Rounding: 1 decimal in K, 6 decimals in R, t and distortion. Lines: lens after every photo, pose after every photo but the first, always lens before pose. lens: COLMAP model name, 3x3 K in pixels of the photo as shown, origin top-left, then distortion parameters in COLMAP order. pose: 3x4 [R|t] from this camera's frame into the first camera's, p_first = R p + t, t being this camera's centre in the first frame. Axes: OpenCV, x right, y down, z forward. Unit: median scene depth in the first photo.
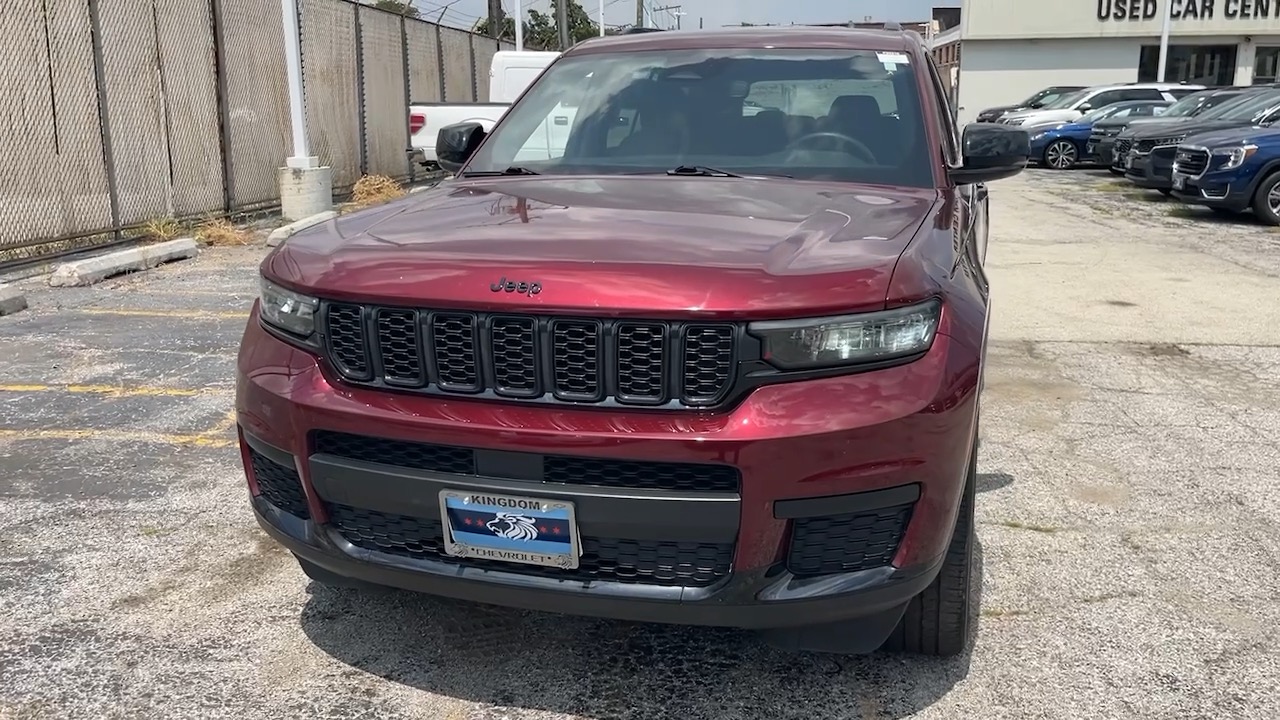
lens RADIAL K [[1110.8, 0, 640.0], [0, 1110.8, 360.0], [0, 0, 1]] dist [0.044621, -0.049528]
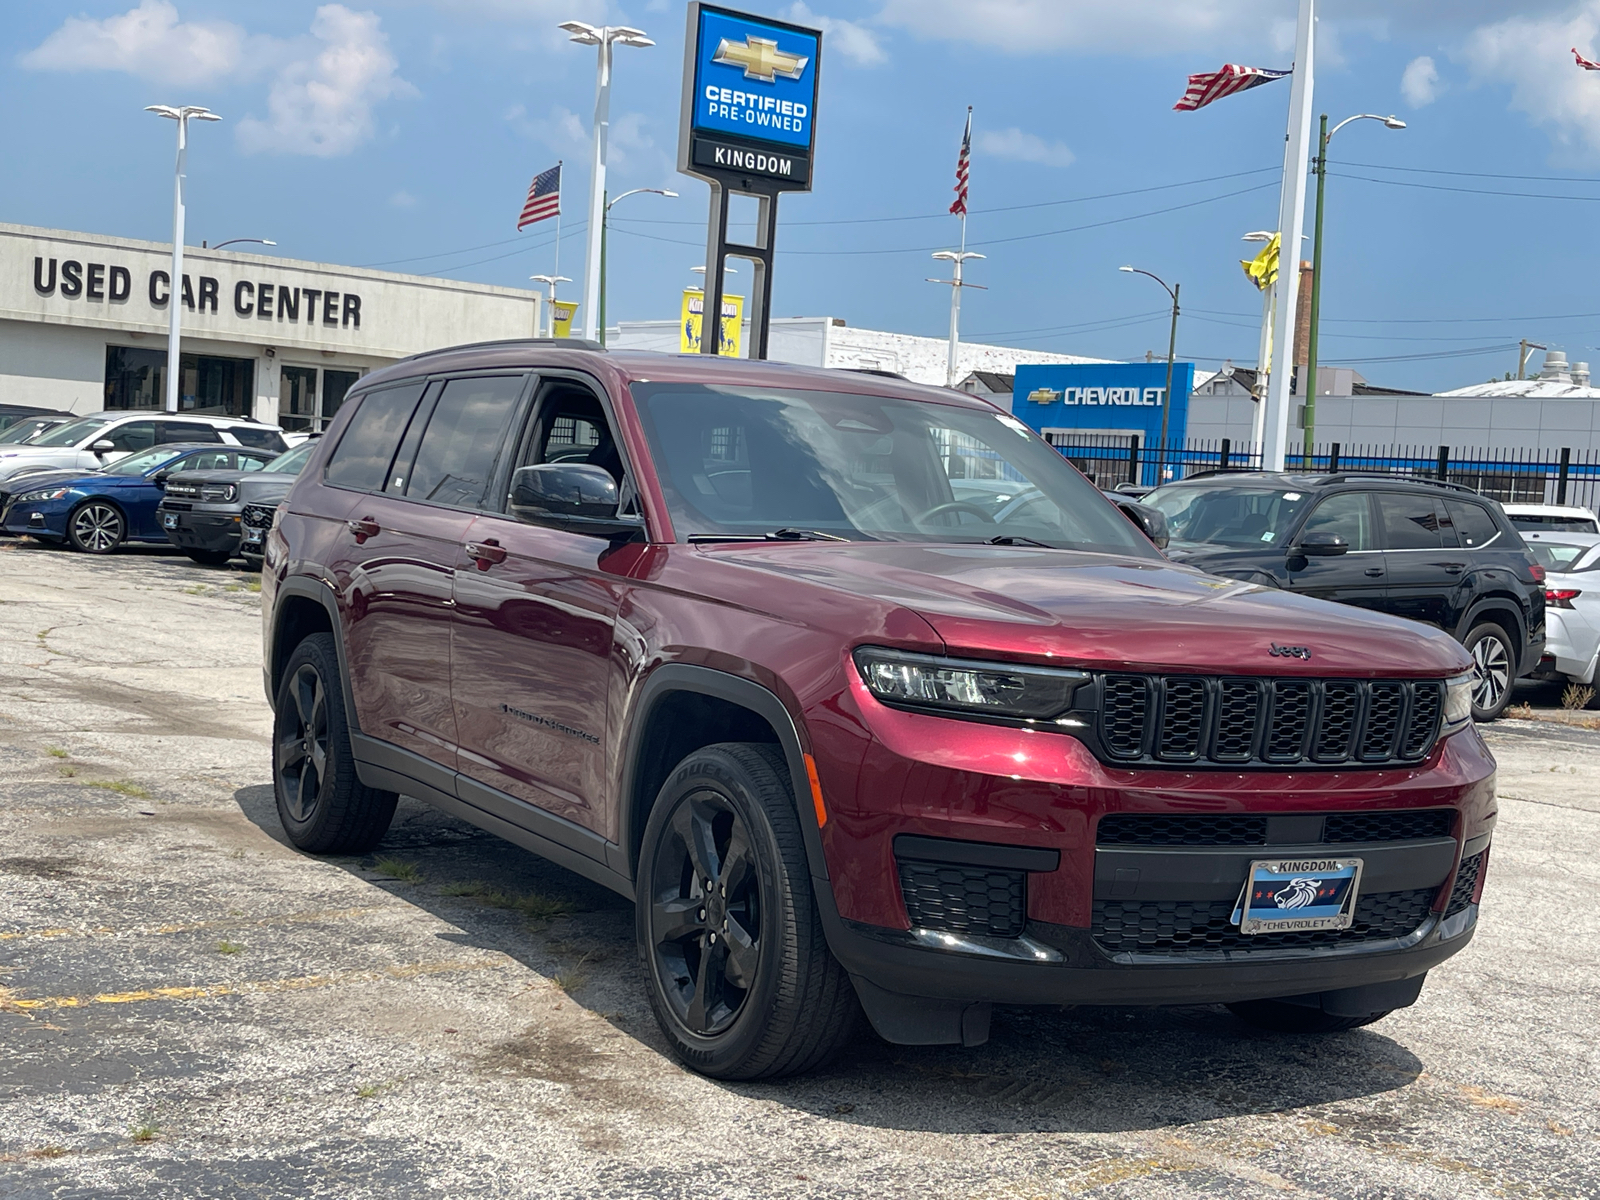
lens RADIAL K [[2172.3, 0, 800.0], [0, 2172.3, 600.0], [0, 0, 1]] dist [0.116657, -0.382824]
pose [[0.694581, 0.012874, 0.719299, -1.123350], [0.093992, 0.989646, -0.108476, 0.037069], [-0.713248, 0.142954, 0.686179, -0.036207]]
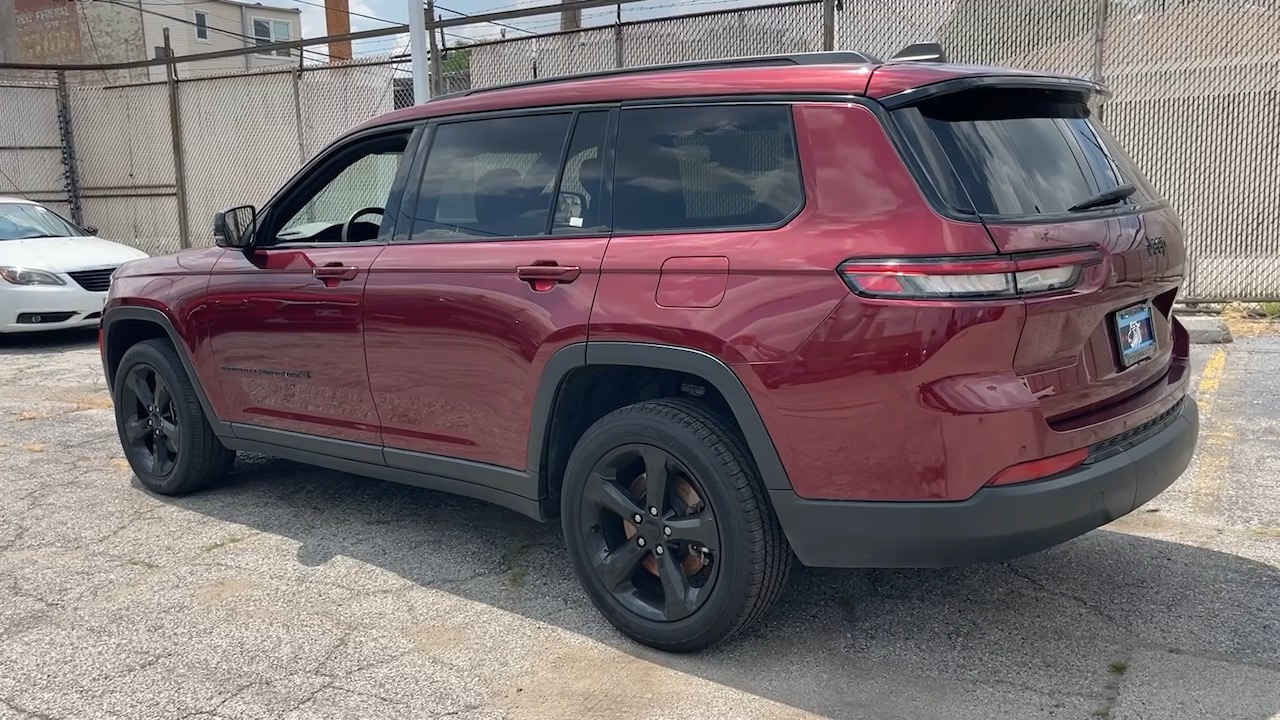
lens RADIAL K [[1126.5, 0, 639.5], [0, 1126.5, 315.8], [0, 0, 1]] dist [0.039703, -0.002557]
pose [[-0.399706, 0.125151, -0.908060, 1.239803], [-0.159223, 0.966097, 0.203236, -0.399961], [0.902709, 0.225818, -0.366227, 1.793079]]
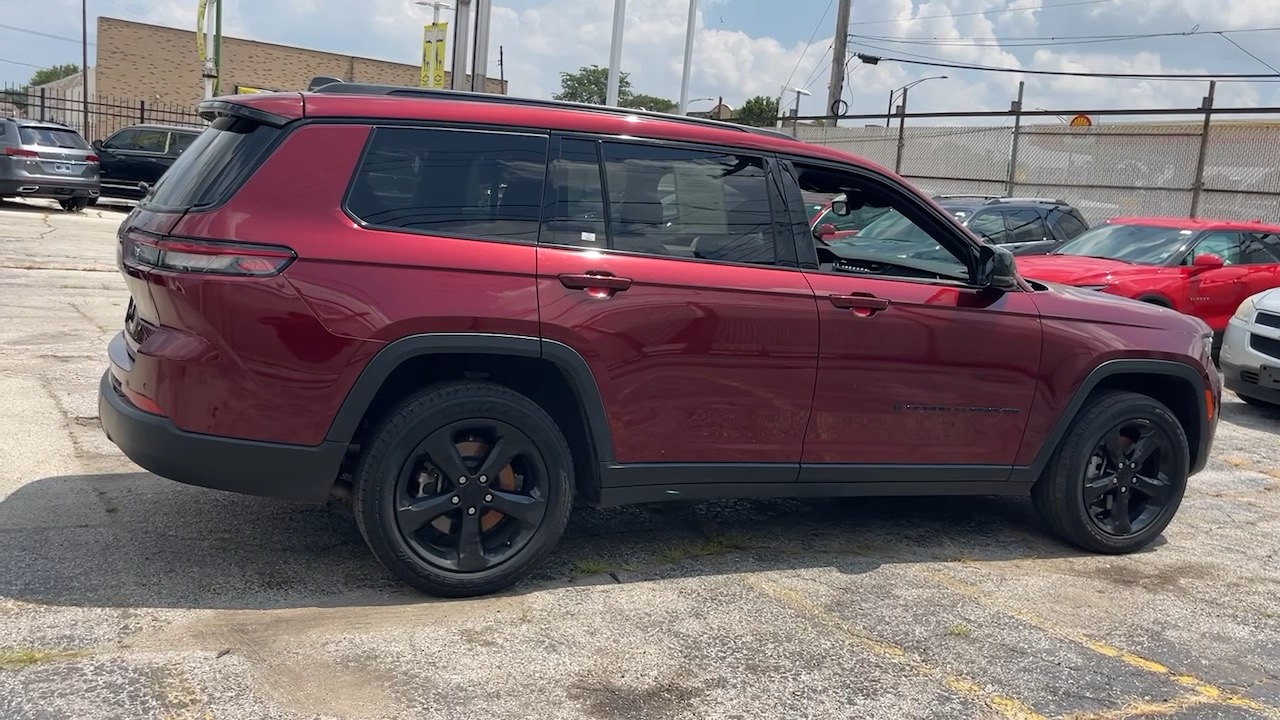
lens RADIAL K [[1110.8, 0, 640.0], [0, 1110.8, 360.0], [0, 0, 1]] dist [0.044621, -0.049528]
pose [[-0.635200, -0.161860, 0.755197, -0.849390], [0.082834, 0.957877, 0.274973, -0.469891], [-0.767893, 0.237219, -0.595036, 2.101178]]
